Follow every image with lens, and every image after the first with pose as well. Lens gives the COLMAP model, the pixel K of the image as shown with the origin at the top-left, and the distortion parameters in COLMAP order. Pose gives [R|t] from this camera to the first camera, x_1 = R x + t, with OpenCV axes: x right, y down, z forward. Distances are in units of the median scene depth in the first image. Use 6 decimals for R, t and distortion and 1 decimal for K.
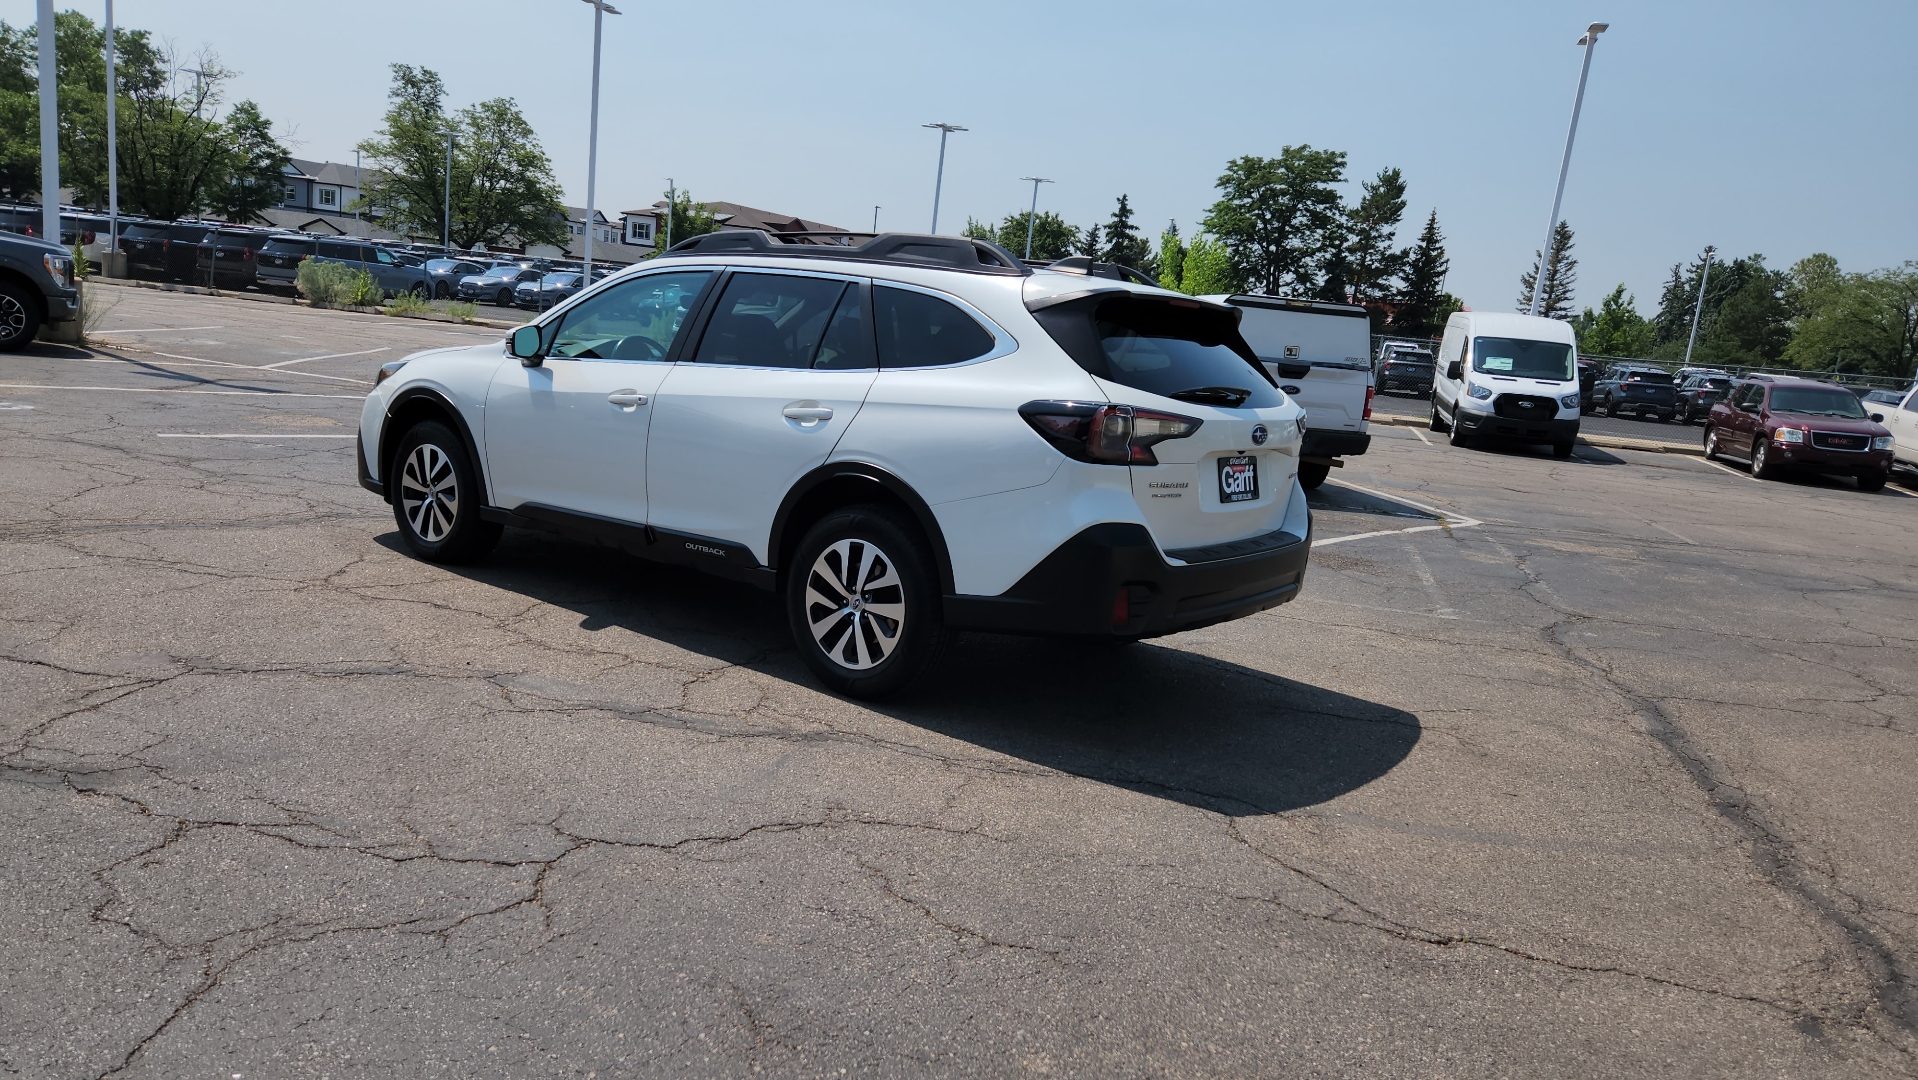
lens RADIAL K [[1281.2, 0, 930.7], [0, 1281.2, 534.6], [0, 0, 1]] dist [0.074102, -0.061096]
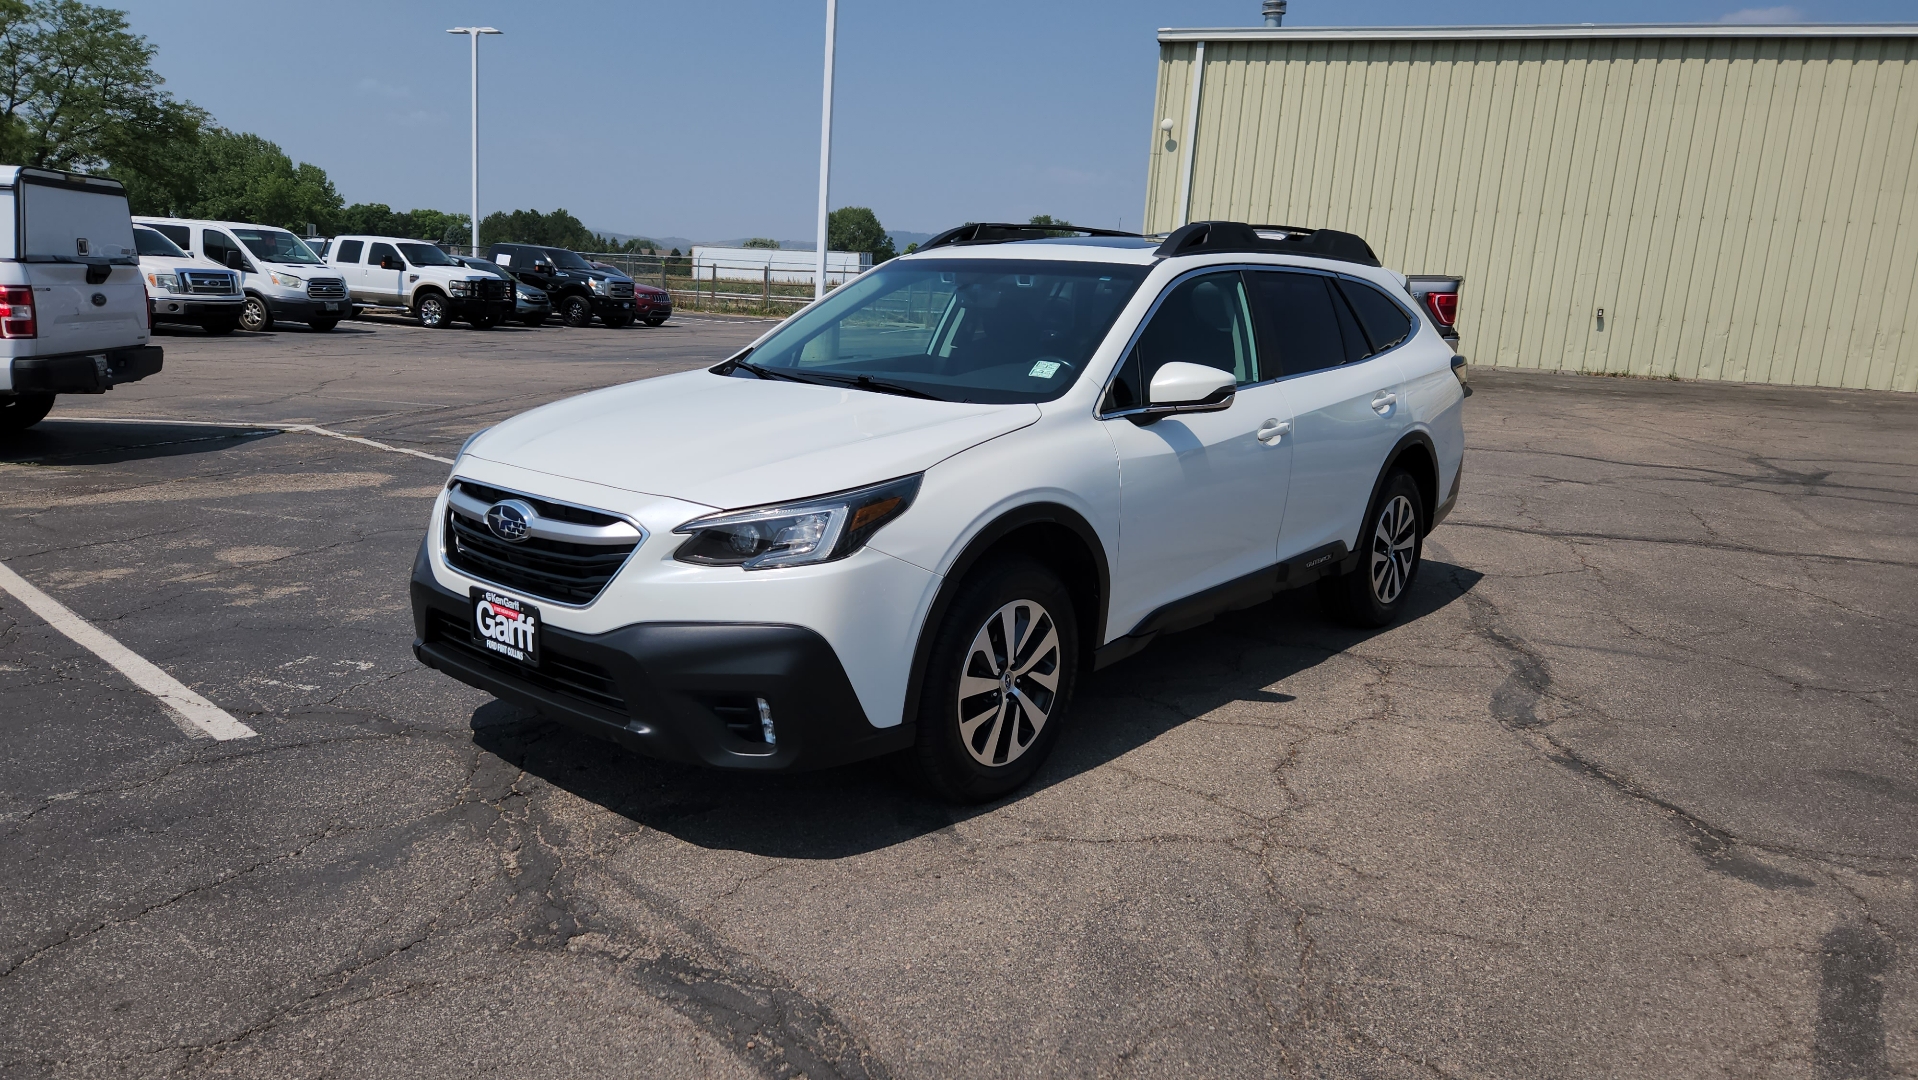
lens RADIAL K [[1281.2, 0, 935.2], [0, 1281.2, 549.5], [0, 0, 1]] dist [0.074102, -0.061096]
pose [[0.041618, -0.287718, 0.956810, -0.975815], [0.127886, 0.951297, 0.280498, -0.268902], [-0.990915, 0.110689, 0.076386, 1.048098]]
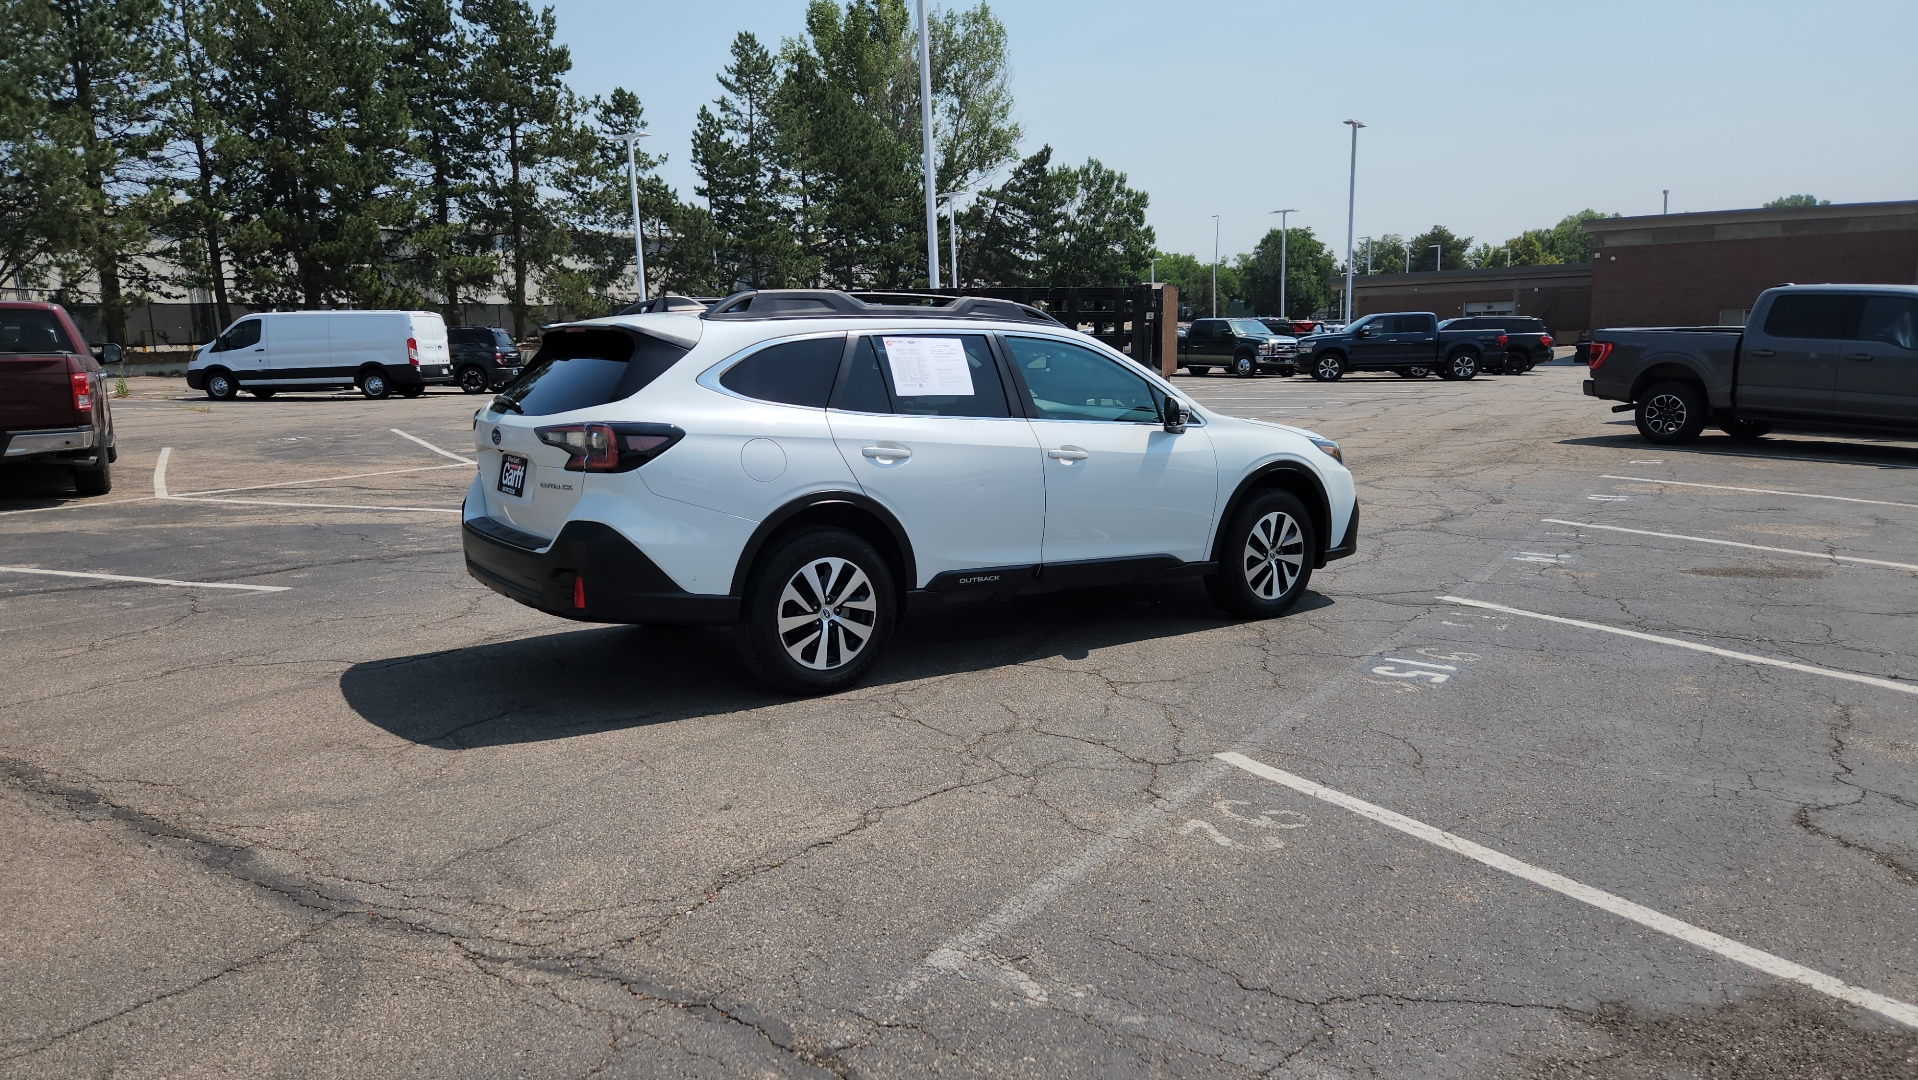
lens RADIAL K [[1281.2, 0, 928.4], [0, 1281.2, 535.6], [0, 0, 1]] dist [0.074102, -0.061096]
pose [[-0.297167, 0.050346, -0.953497, 0.980894], [-0.176621, 0.978477, 0.106711, -0.142650], [0.938348, 0.200118, -0.281879, 1.334748]]
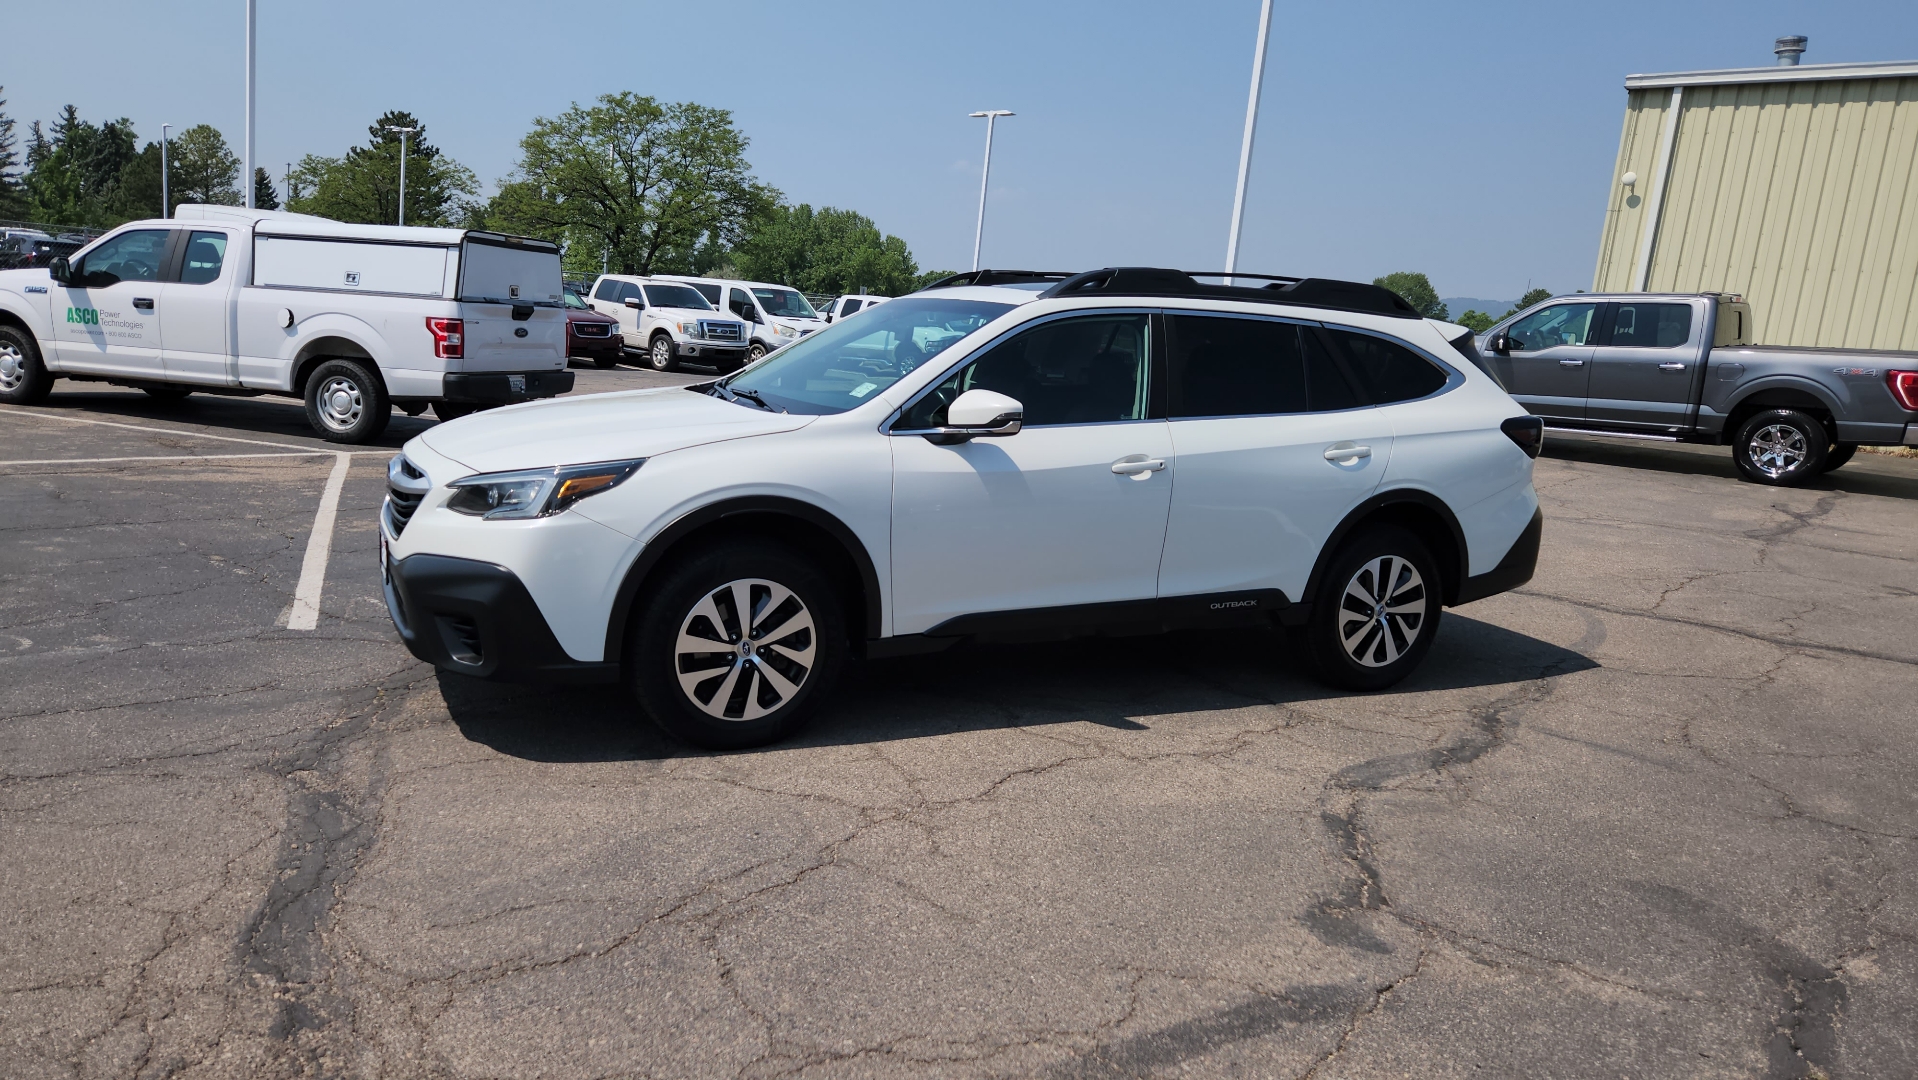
lens RADIAL K [[1281.2, 0, 933.8], [0, 1281.2, 536.3], [0, 0, 1]] dist [0.074102, -0.061096]
pose [[0.435977, -0.209840, 0.875152, -0.971113], [0.119381, 0.977328, 0.174866, -0.206183], [-0.892004, 0.028239, 0.451144, 0.655084]]
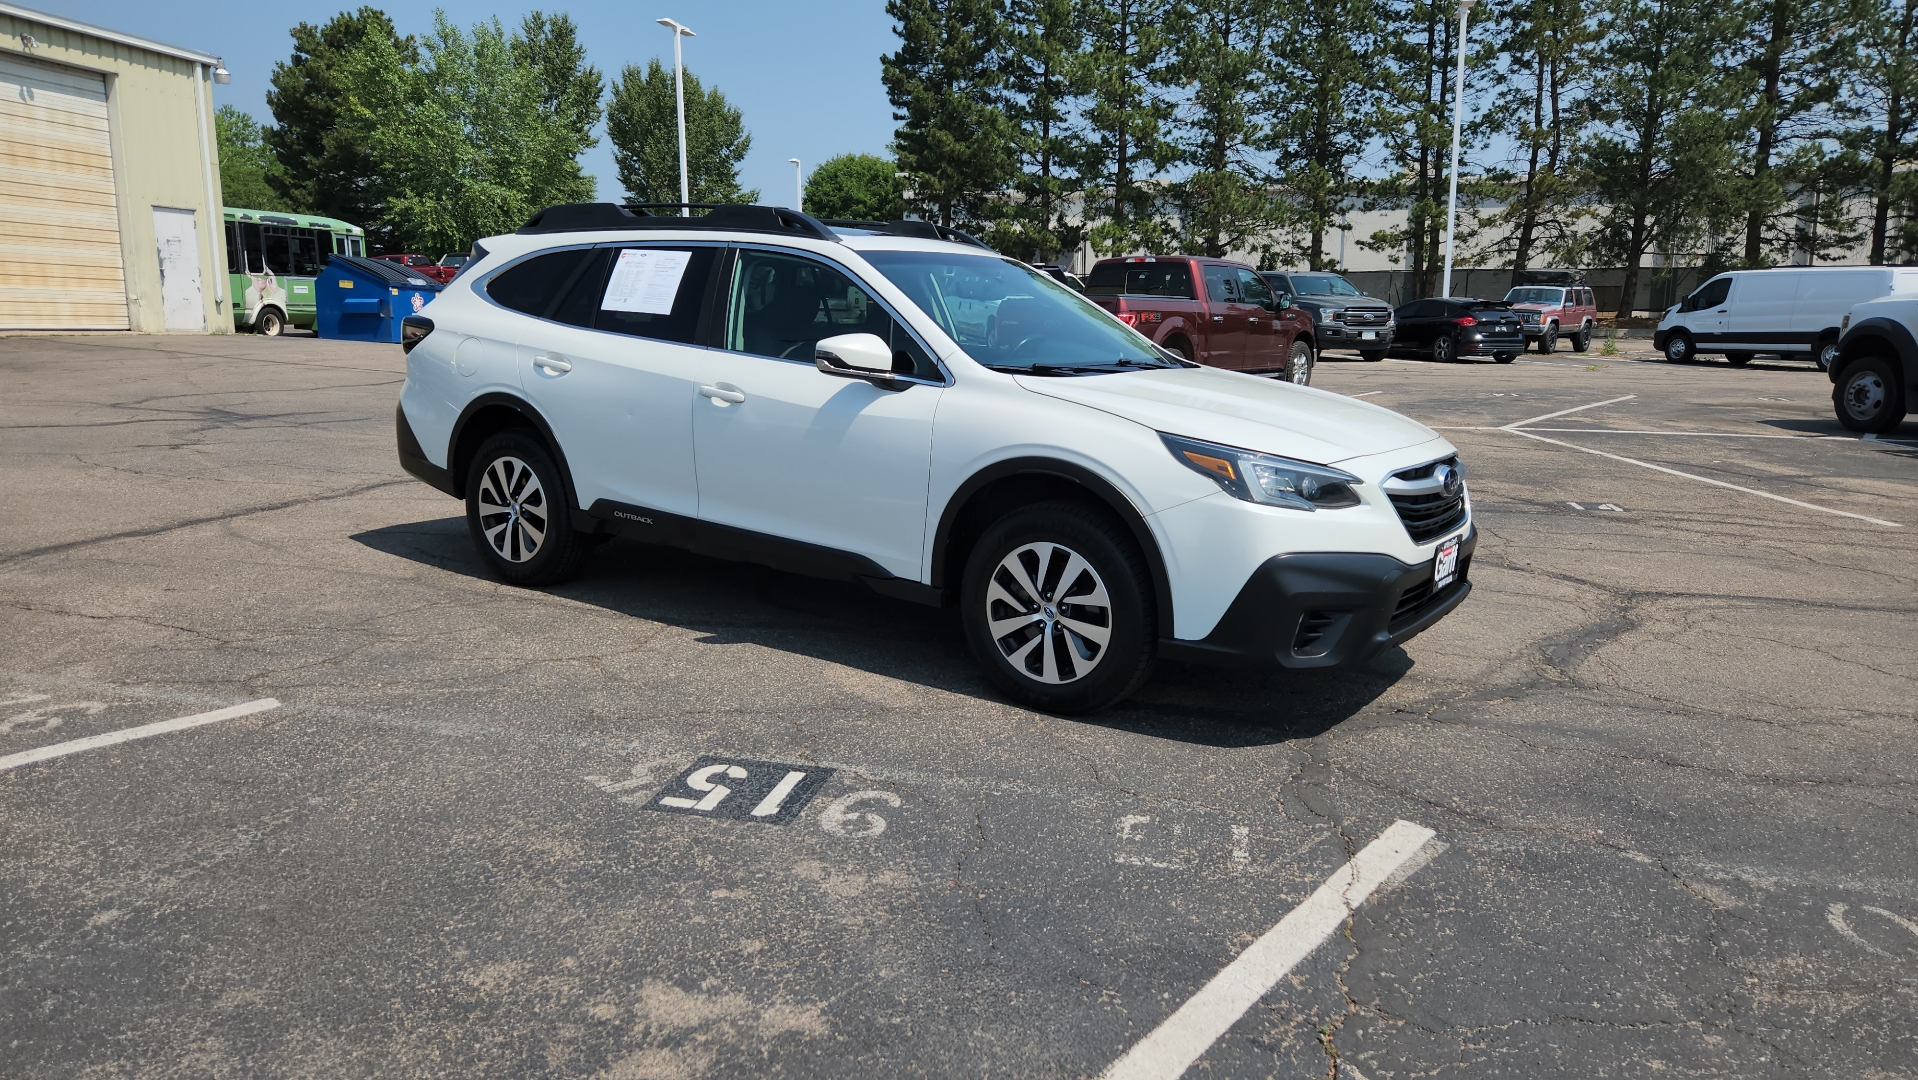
lens RADIAL K [[1281.2, 0, 954.0], [0, 1281.2, 547.1], [0, 0, 1]] dist [0.074102, -0.061096]
pose [[-0.991658, -0.104023, -0.076110, -0.118139], [-0.123936, 0.931723, 0.341369, -0.326537], [0.035403, 0.347954, -0.936843, 1.956529]]
